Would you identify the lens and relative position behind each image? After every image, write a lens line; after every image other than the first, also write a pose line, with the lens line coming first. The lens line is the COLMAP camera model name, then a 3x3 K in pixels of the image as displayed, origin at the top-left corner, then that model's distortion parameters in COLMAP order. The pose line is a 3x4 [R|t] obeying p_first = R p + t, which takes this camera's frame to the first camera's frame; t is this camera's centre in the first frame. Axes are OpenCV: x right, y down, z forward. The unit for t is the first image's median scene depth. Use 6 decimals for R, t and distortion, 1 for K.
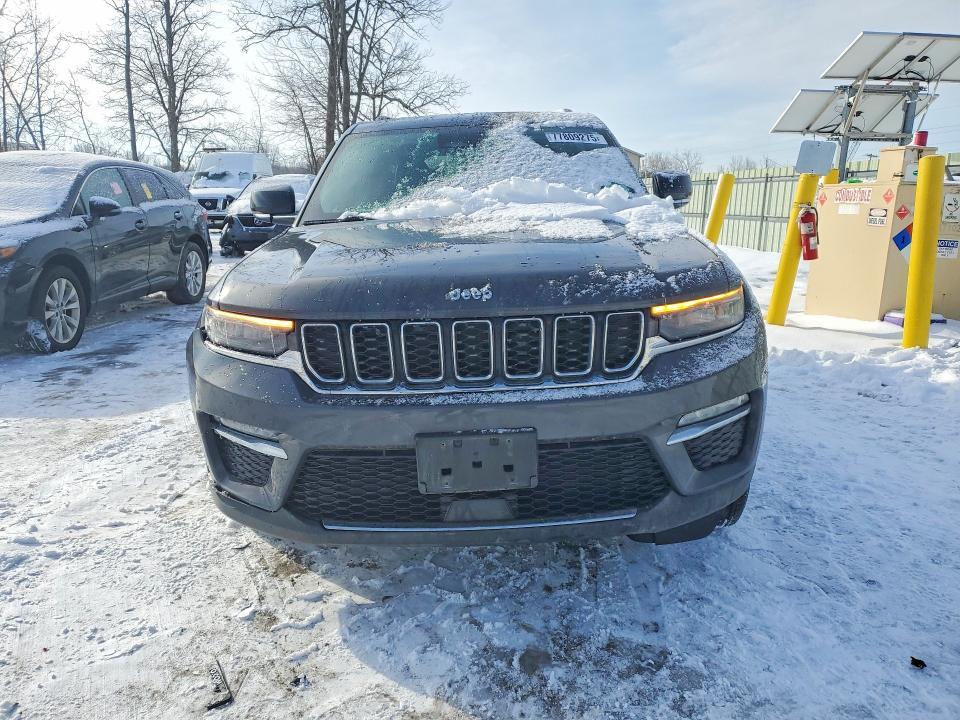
lens RADIAL K [[706.4, 0, 477.4], [0, 706.4, 359.6], [0, 0, 1]] dist [0.025268, 0.001110]
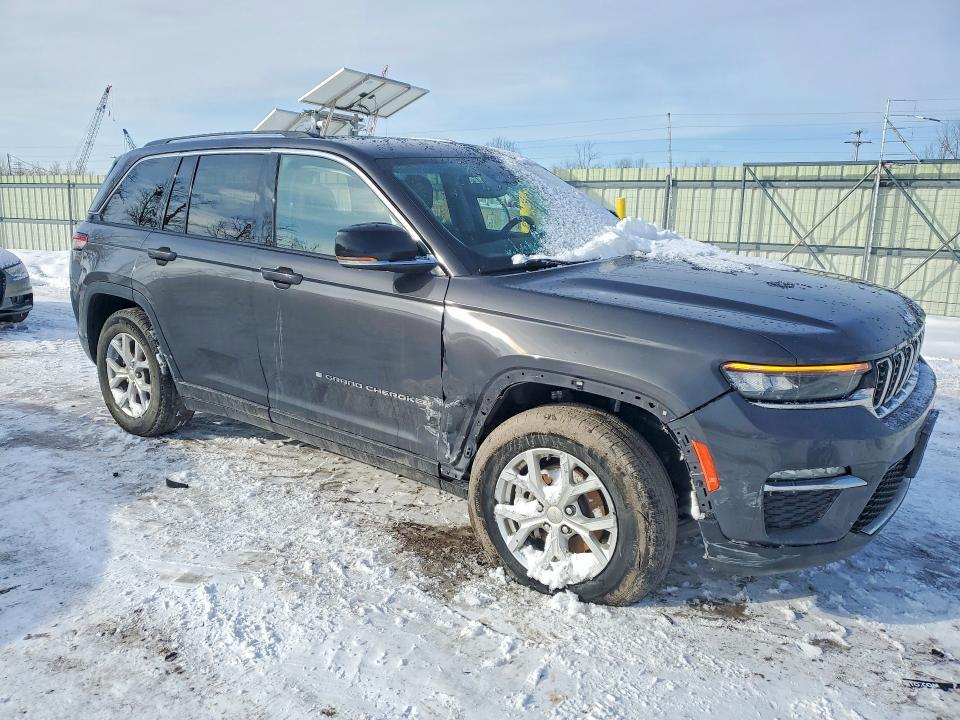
lens RADIAL K [[706.4, 0, 477.4], [0, 706.4, 359.6], [0, 0, 1]] dist [0.025268, 0.001110]
pose [[0.646214, -0.161709, 0.745827, -0.227011], [0.165648, 0.983714, 0.069762, -0.036325], [-0.744961, 0.078464, 0.662477, 0.106705]]
